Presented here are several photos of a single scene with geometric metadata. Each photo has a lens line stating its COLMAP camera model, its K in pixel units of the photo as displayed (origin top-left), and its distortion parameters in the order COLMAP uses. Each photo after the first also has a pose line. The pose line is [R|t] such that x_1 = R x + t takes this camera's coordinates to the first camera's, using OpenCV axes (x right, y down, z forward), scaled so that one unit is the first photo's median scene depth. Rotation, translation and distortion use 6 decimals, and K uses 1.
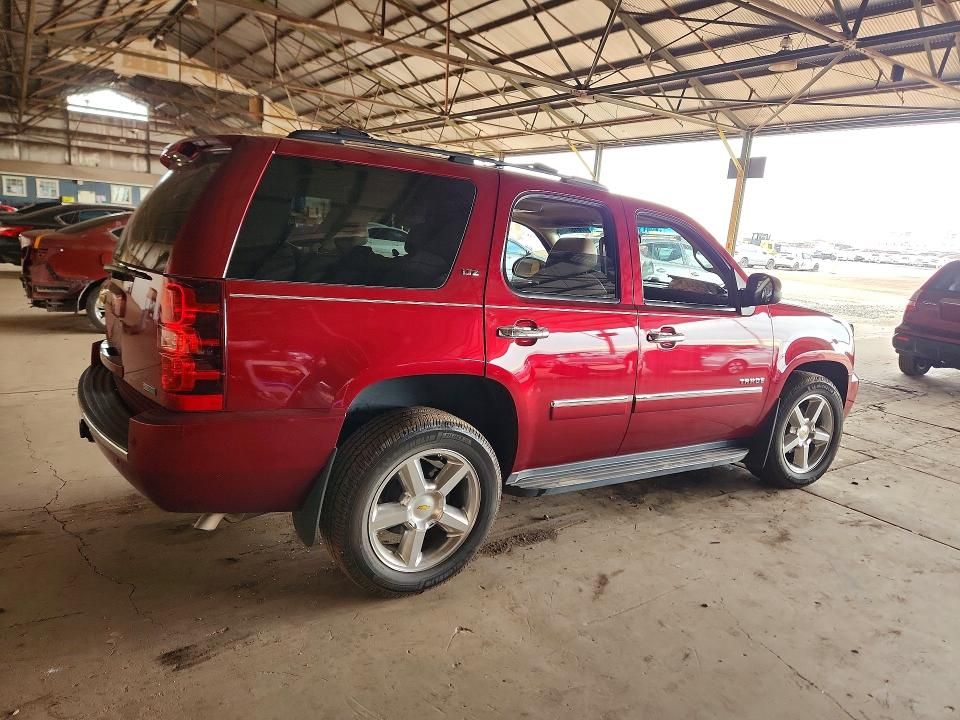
lens RADIAL K [[669.1, 0, 476.1], [0, 669.1, 363.0], [0, 0, 1]] dist [0.072584, -0.060806]
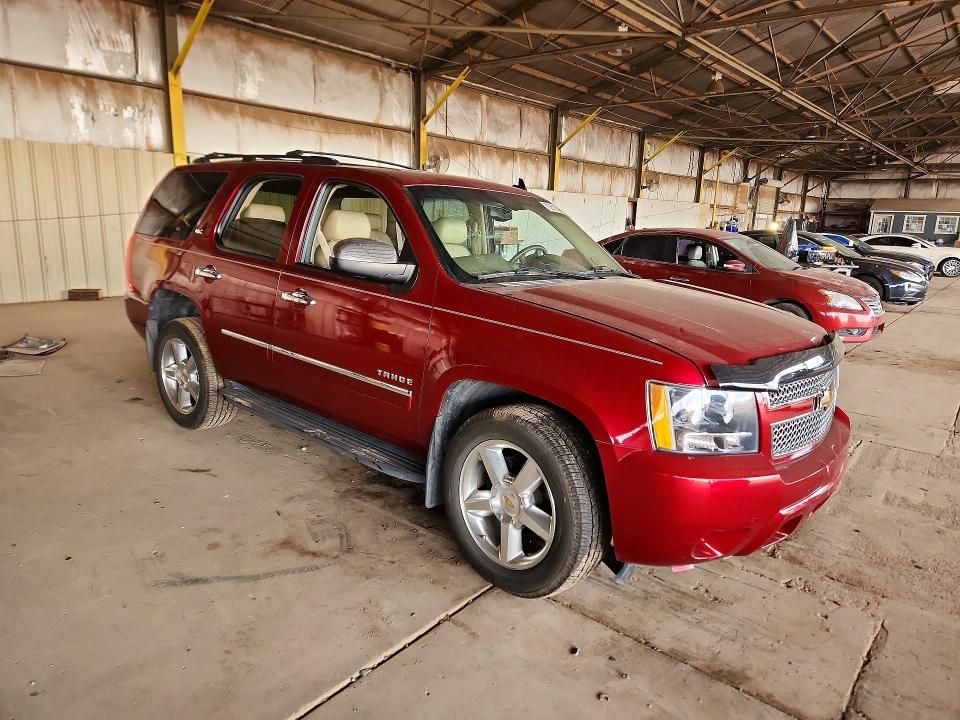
lens RADIAL K [[669.1, 0, 476.1], [0, 669.1, 363.0], [0, 0, 1]] dist [0.072584, -0.060806]
pose [[0.256733, 0.159936, -0.953157, 1.166109], [-0.223273, 0.969350, 0.102514, -0.091612], [0.940339, 0.186495, 0.284574, 0.851470]]
